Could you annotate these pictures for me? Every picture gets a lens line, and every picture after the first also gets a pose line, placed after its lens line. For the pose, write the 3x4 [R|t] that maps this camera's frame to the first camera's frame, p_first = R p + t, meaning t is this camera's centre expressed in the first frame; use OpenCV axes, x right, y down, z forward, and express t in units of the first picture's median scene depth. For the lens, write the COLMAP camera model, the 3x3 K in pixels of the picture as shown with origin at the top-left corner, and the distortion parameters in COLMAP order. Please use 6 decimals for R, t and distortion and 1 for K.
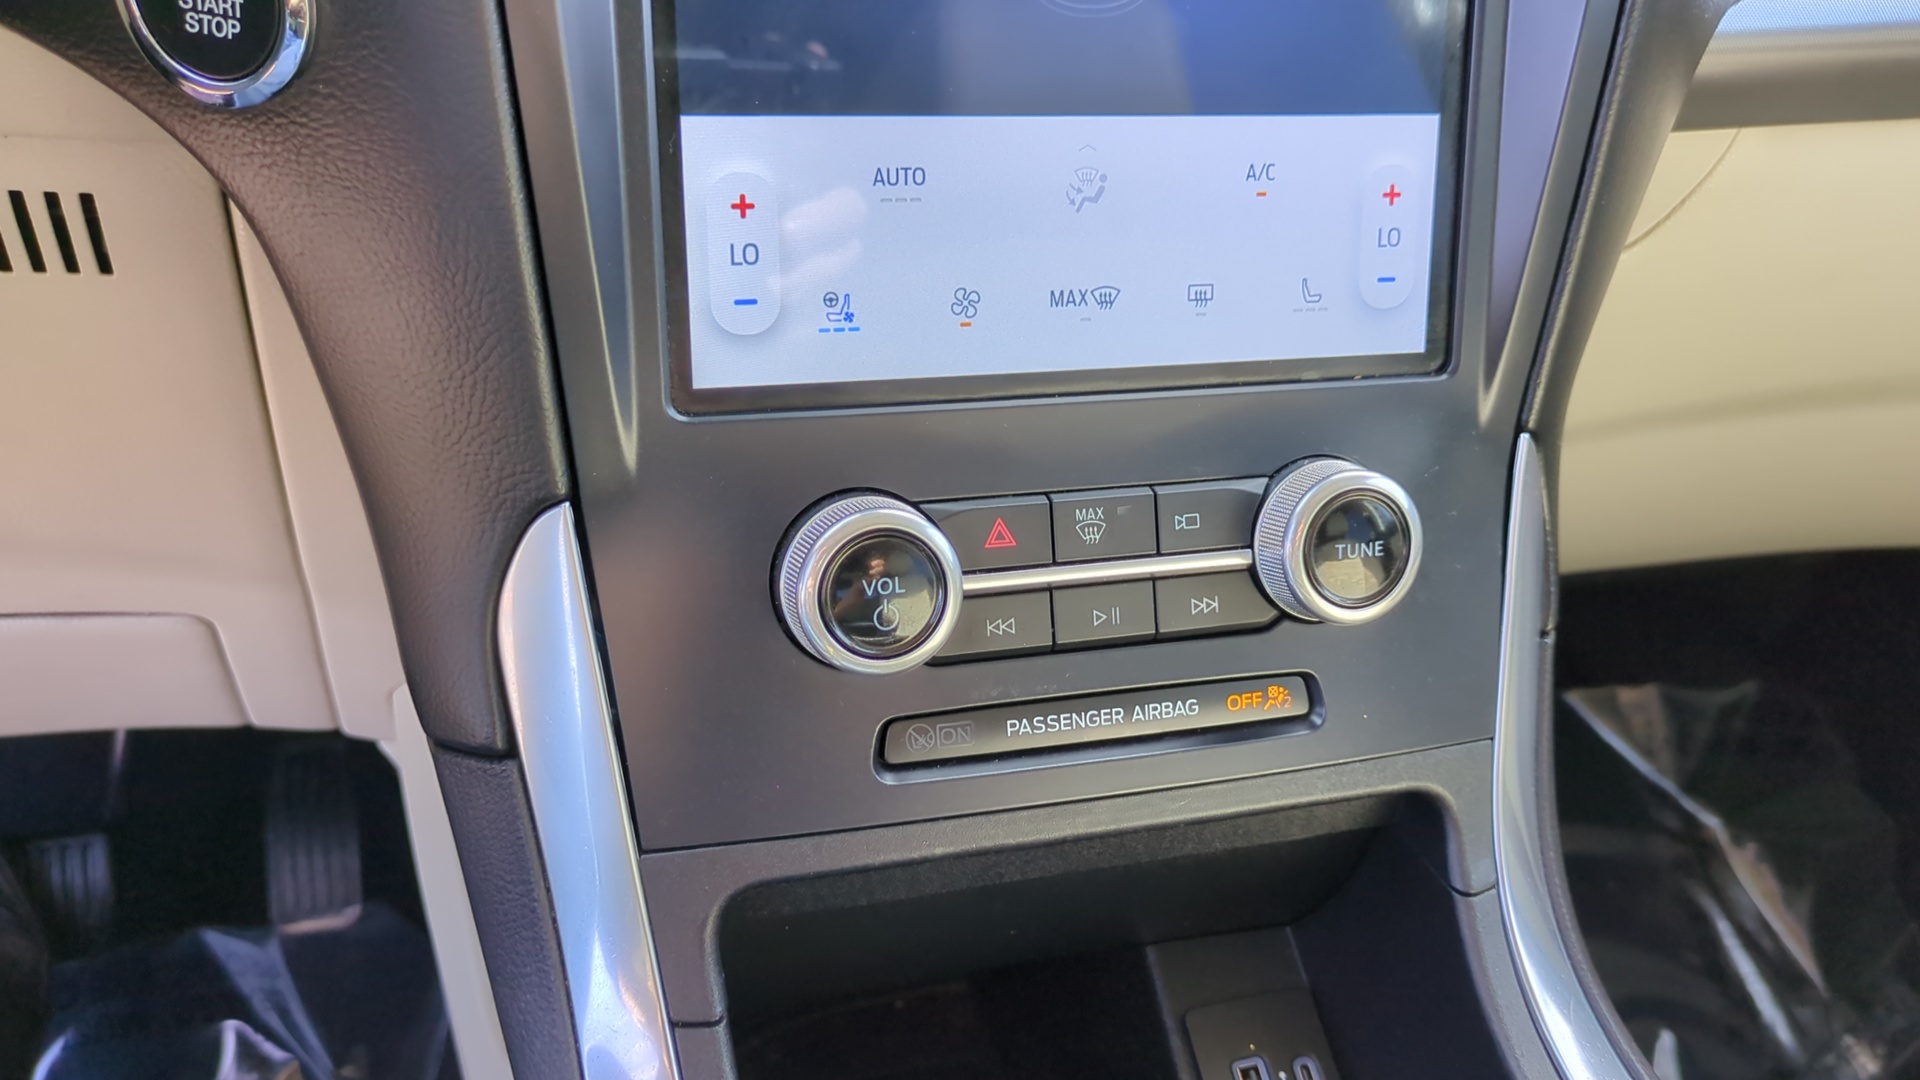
lens RADIAL K [[1654.4, 0, 964.9], [0, 1654.4, 555.9], [0, 0, 1]] dist [0.061750, -0.092585]
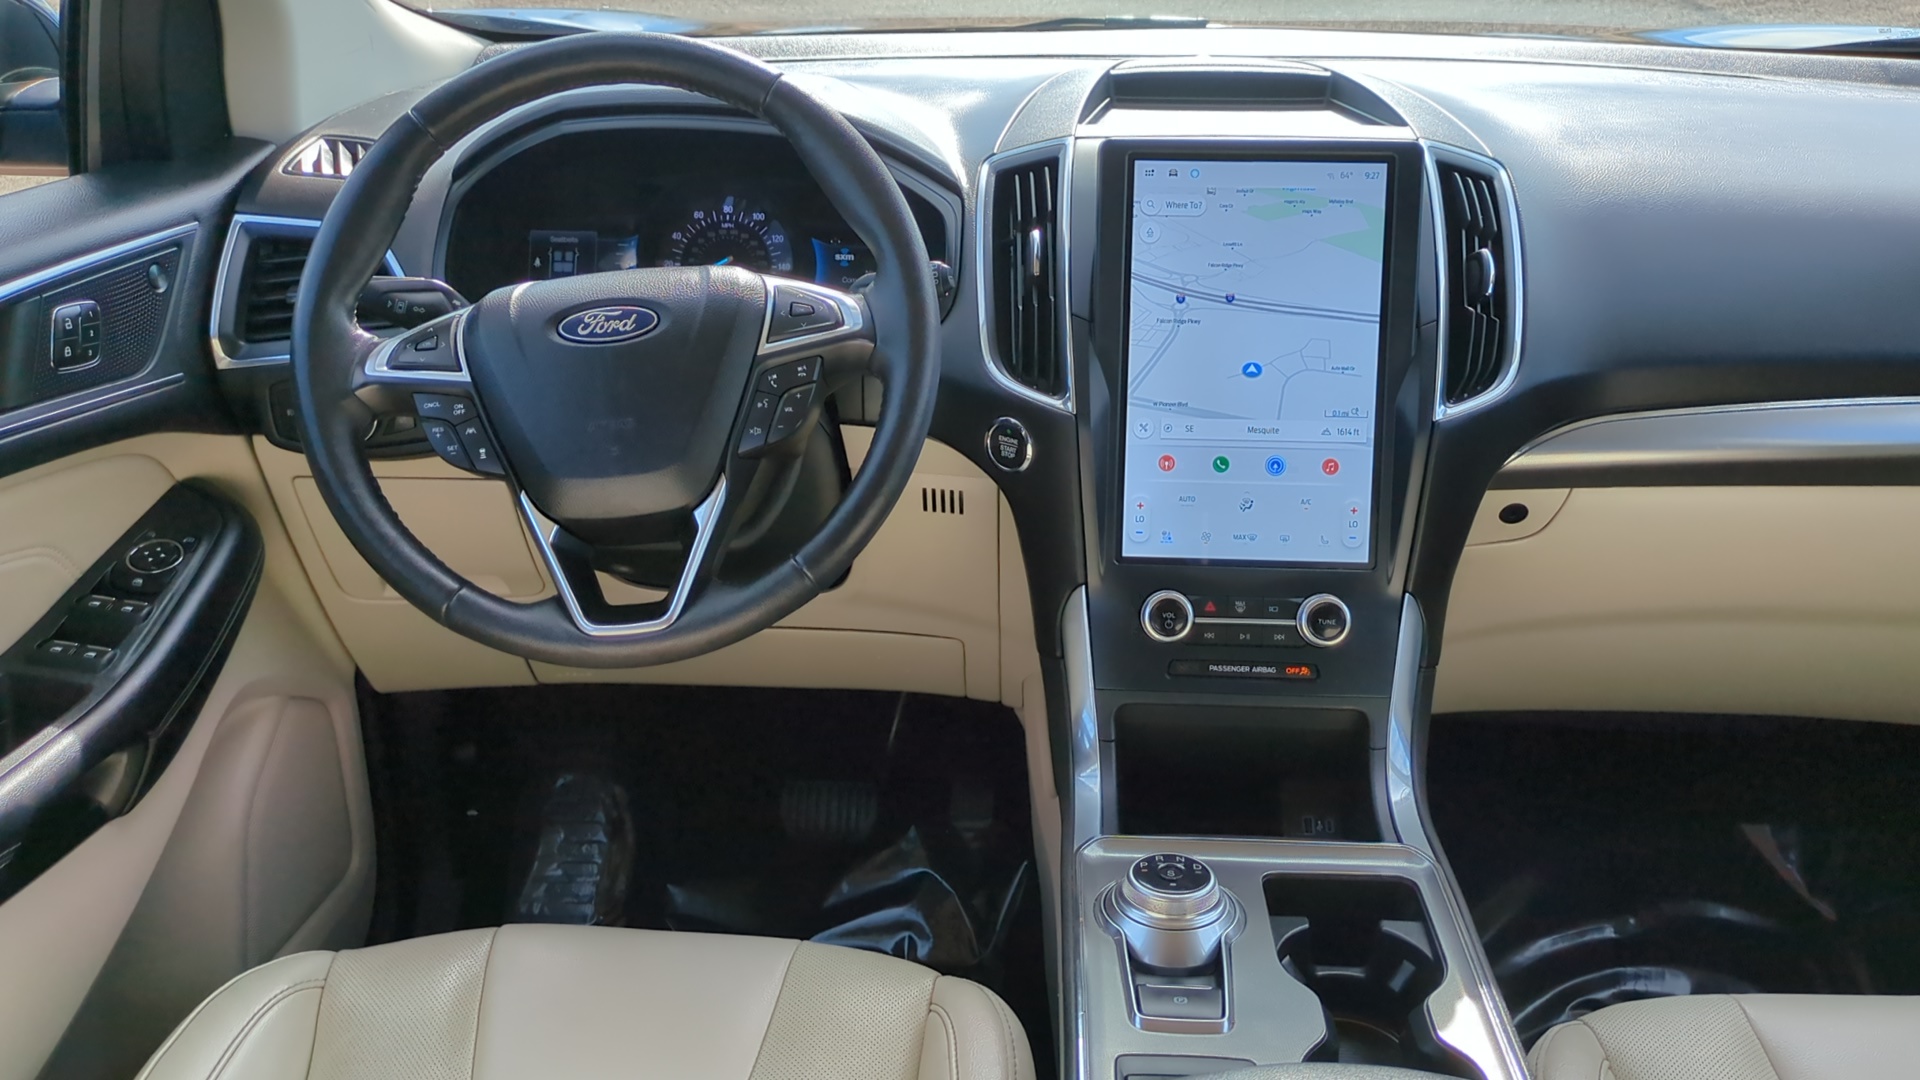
lens RADIAL K [[1654.4, 0, 971.6], [0, 1654.4, 555.1], [0, 0, 1]] dist [0.061750, -0.092585]
pose [[0.933991, 0.061604, -0.351945, 0.700291], [-0.112908, 0.985437, -0.127145, 0.343793], [0.338987, 0.158490, 0.927345, -2.136051]]
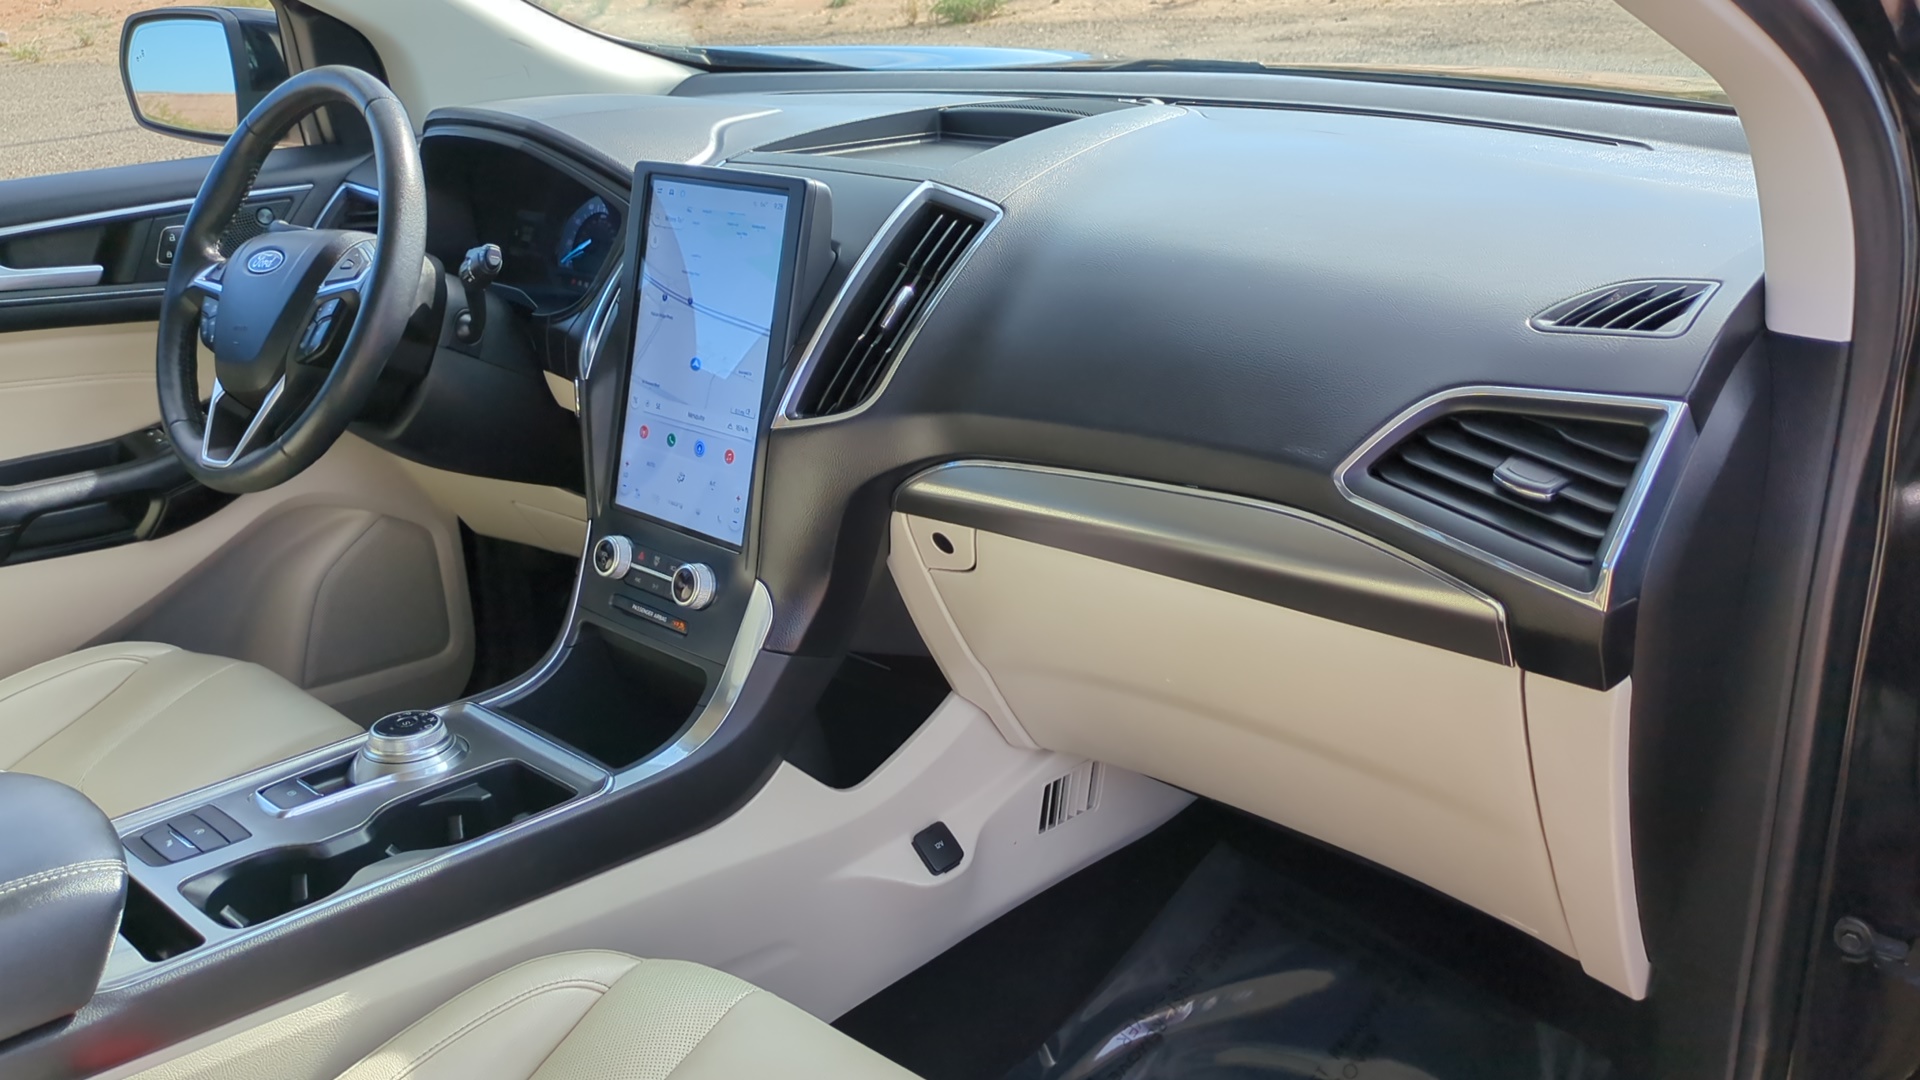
lens RADIAL K [[1654.4, 0, 999.1], [0, 1654.4, 571.6], [0, 0, 1]] dist [0.061750, -0.092585]
pose [[0.483575, 0.222192, -0.846632, 3.602817], [-0.370095, 0.928433, 0.032270, -0.400686], [0.793211, 0.297729, 0.531200, -0.382455]]
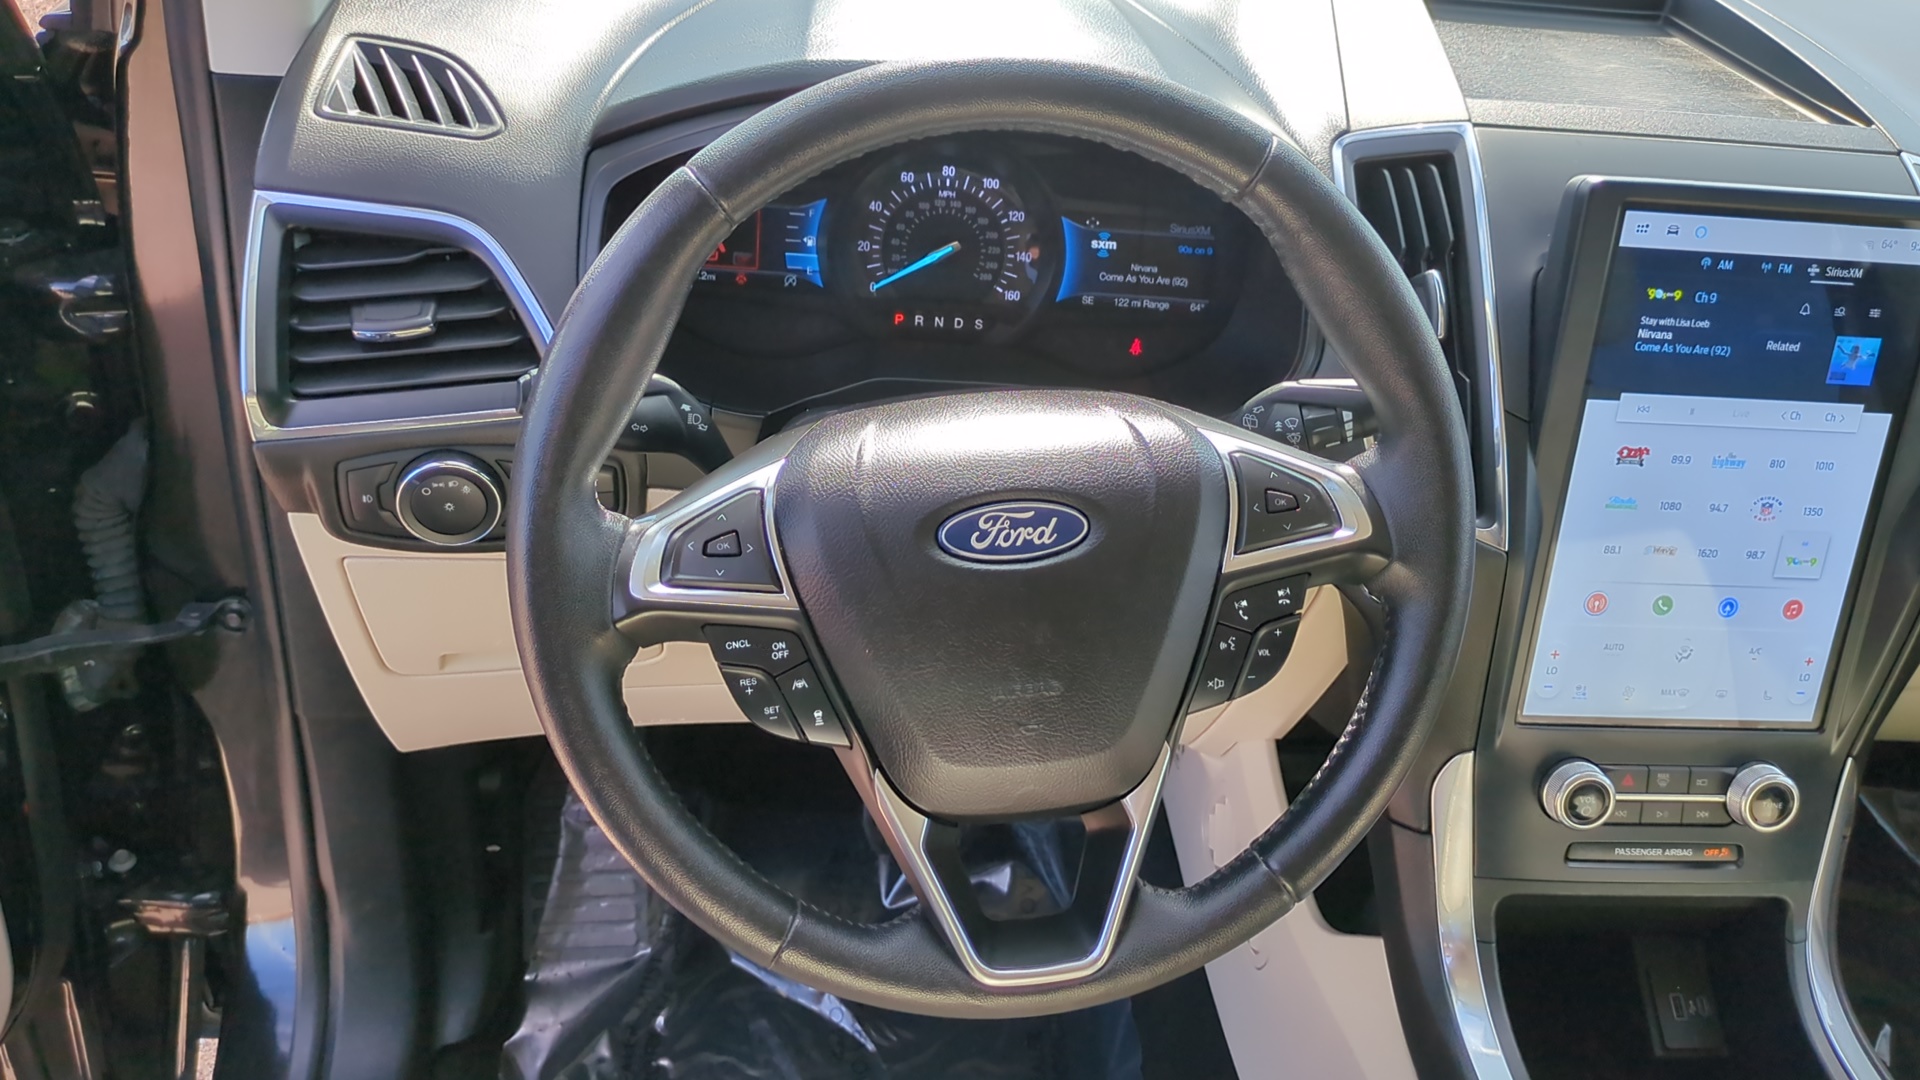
lens RADIAL K [[1654.4, 0, 962.8], [0, 1654.4, 552.2], [0, 0, 1]] dist [0.061750, -0.092585]
pose [[0.977991, 0.138873, -0.155716, -0.614668], [-0.127289, 0.988462, 0.082097, -0.430345], [0.165321, -0.060469, 0.984384, -1.654354]]
